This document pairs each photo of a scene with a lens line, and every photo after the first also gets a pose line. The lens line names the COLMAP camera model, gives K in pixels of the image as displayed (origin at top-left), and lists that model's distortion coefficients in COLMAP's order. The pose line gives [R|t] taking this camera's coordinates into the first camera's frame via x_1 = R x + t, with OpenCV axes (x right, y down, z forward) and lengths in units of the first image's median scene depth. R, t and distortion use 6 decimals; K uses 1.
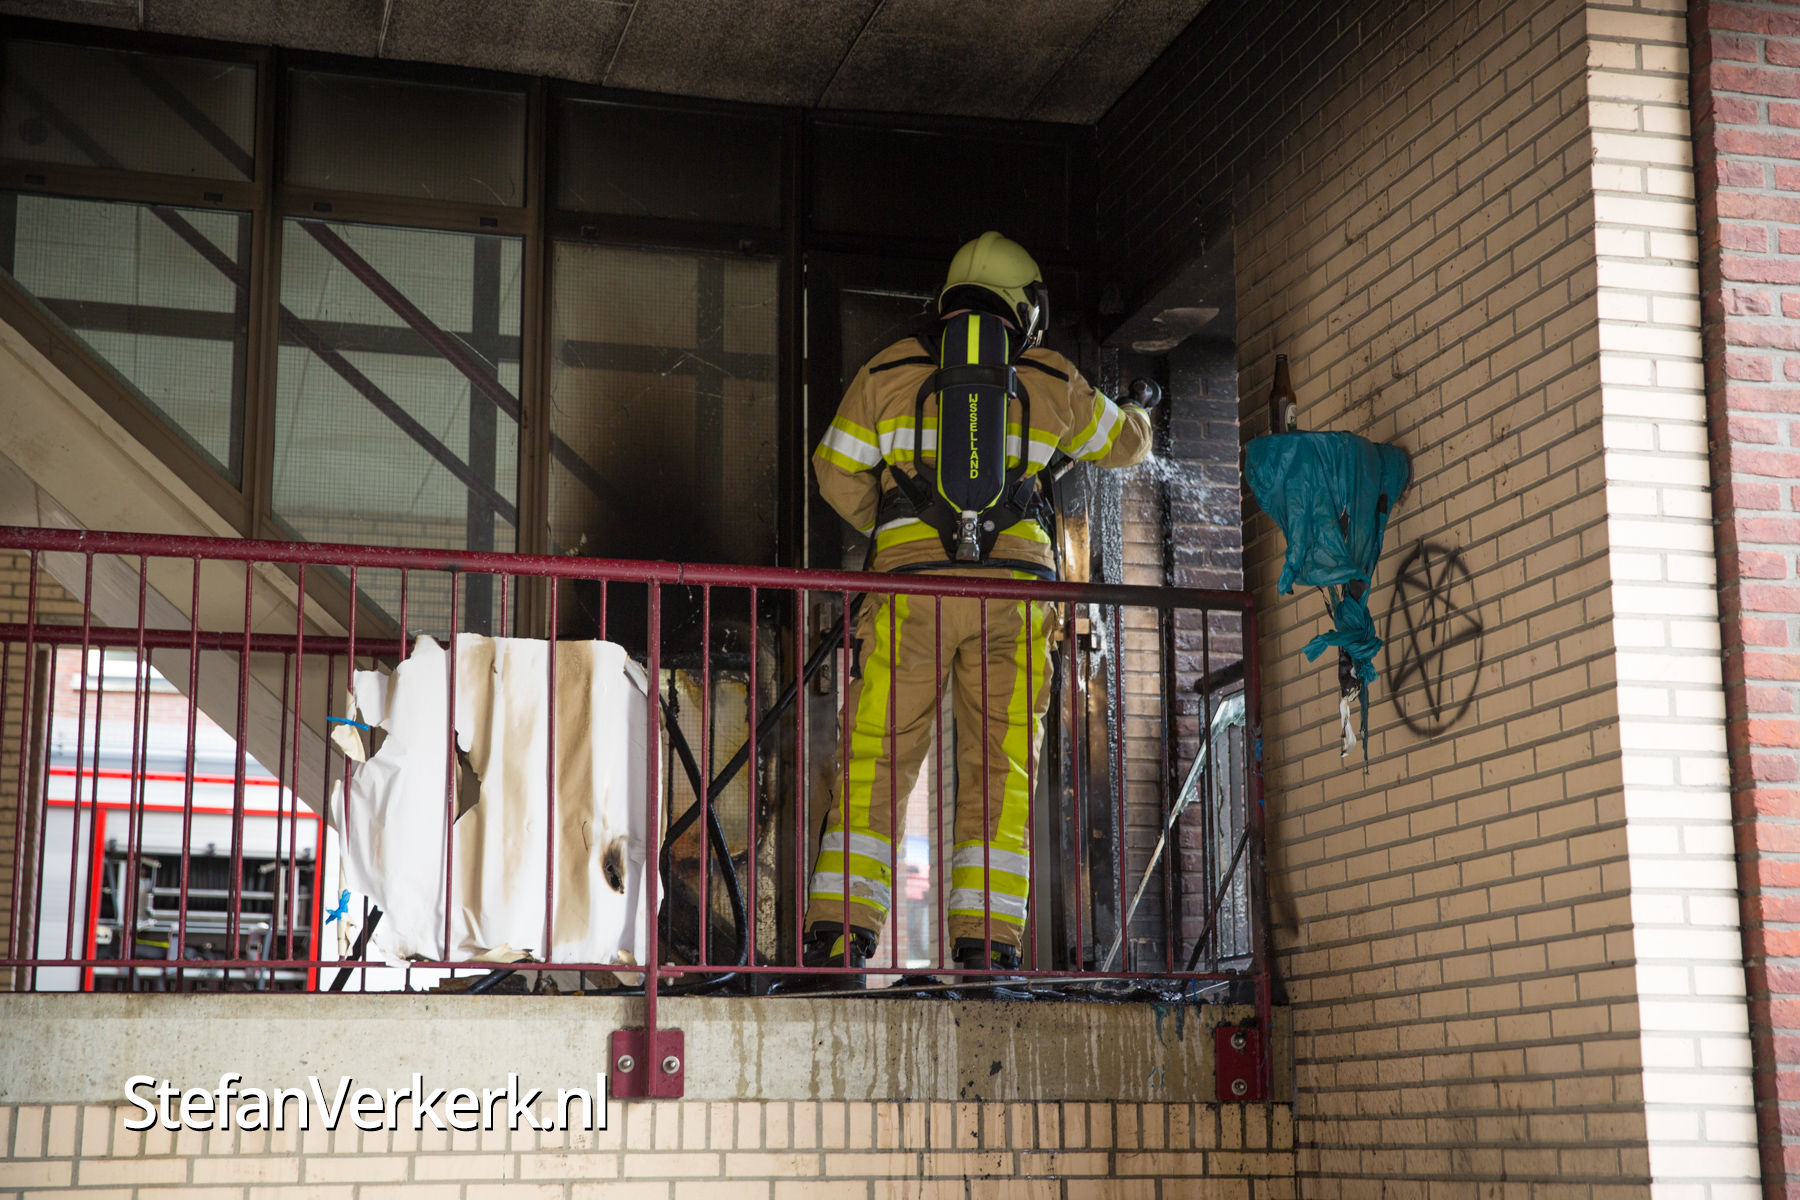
lens RADIAL K [[2888.3, 0, 900.0], [0, 2888.3, 600.0], [0, 0, 1]] dist [0.157406, -0.020653]
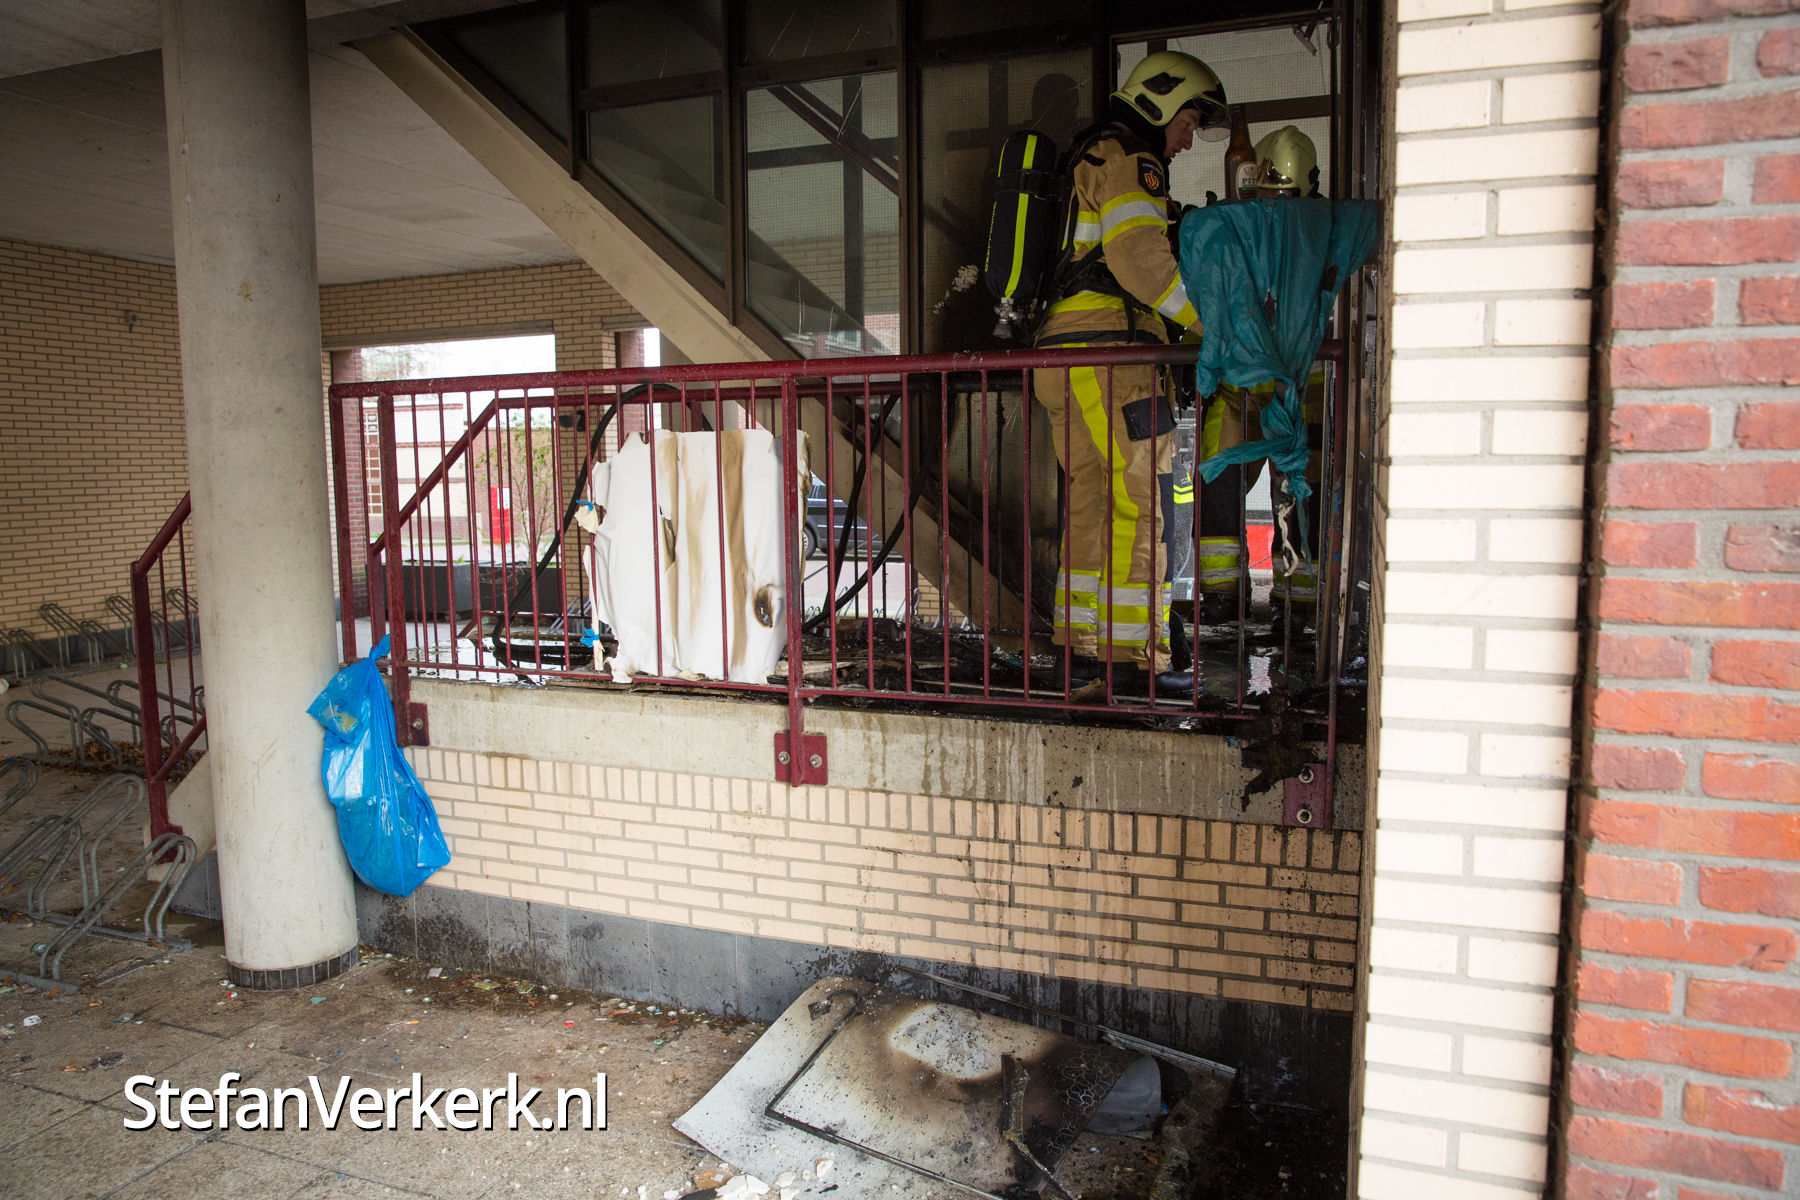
lens RADIAL K [[1248.4, 0, 900.0], [0, 1248.4, 600.0], [0, 0, 1]] dist [-0.108199, 0.076501]
pose [[0.806877, 0.062933, -0.587357, 0.268474], [0.123755, 0.954235, 0.272250, -0.053991], [0.577610, -0.292361, 0.762162, 0.609666]]
